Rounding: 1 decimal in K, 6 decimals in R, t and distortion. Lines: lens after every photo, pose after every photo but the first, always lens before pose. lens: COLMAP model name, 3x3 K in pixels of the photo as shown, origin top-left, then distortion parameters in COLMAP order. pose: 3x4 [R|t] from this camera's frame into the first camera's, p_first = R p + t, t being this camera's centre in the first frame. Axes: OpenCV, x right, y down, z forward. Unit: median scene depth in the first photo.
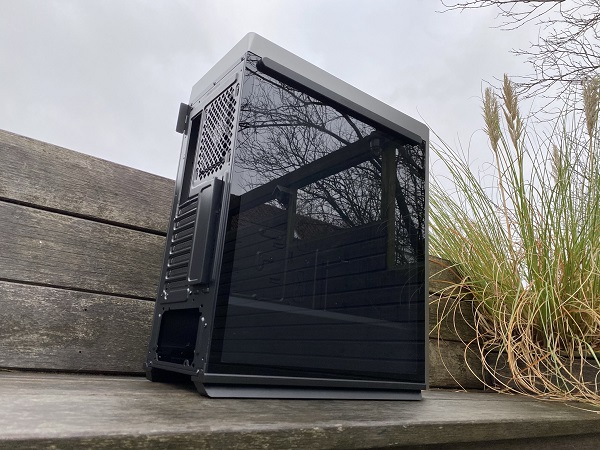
lens RADIAL K [[475.1, 0, 308.5], [0, 475.1, 239.7], [0, 0, 1]] dist [0.000120, -0.007212]
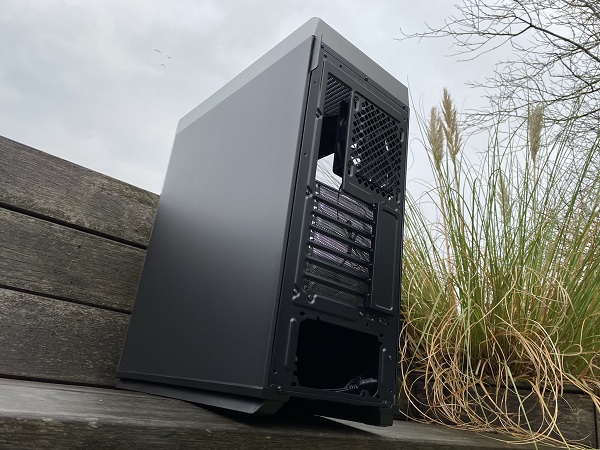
lens RADIAL K [[475.1, 0, 323.6], [0, 475.1, 238.9], [0, 0, 1]] dist [0.000120, -0.007212]
pose [[0.996208, 0.059903, 0.063105, 0.204316], [-0.054289, 0.994710, -0.087208, 0.091556], [-0.067995, 0.083452, 0.994189, 0.129124]]
